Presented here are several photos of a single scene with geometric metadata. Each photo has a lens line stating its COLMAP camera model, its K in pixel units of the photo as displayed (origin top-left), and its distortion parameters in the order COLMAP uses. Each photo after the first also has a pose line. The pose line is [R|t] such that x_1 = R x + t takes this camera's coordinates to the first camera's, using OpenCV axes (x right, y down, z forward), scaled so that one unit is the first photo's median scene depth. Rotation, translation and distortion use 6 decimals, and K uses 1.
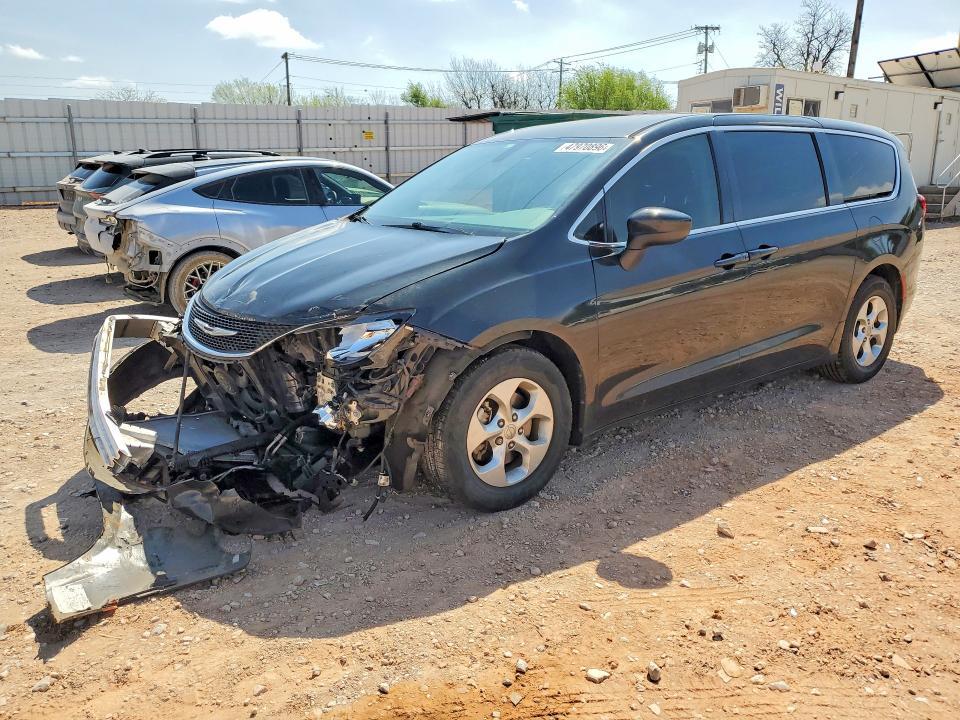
lens RADIAL K [[748.9, 0, 479.6], [0, 748.9, 354.9], [0, 0, 1]] dist [0.009379, 0.016990]
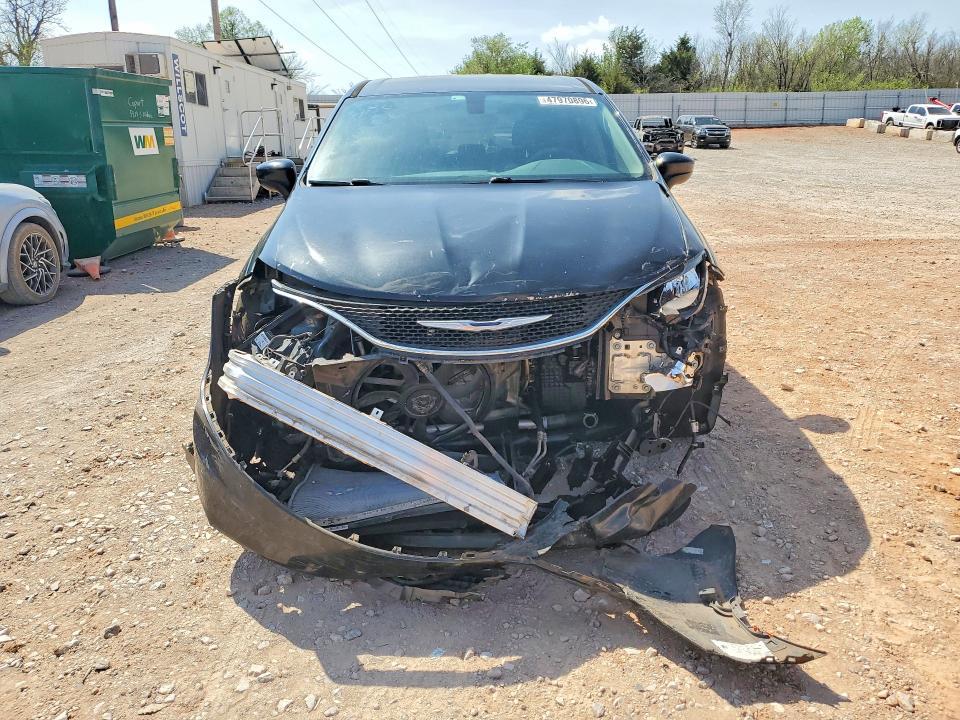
lens RADIAL K [[748.9, 0, 482.1], [0, 748.9, 359.4], [0, 0, 1]] dist [0.009379, 0.016990]
pose [[0.592046, -0.235146, 0.770836, -0.928000], [0.212725, 0.968161, 0.131956, -0.098422], [-0.777322, 0.085852, 0.623218, 0.523782]]
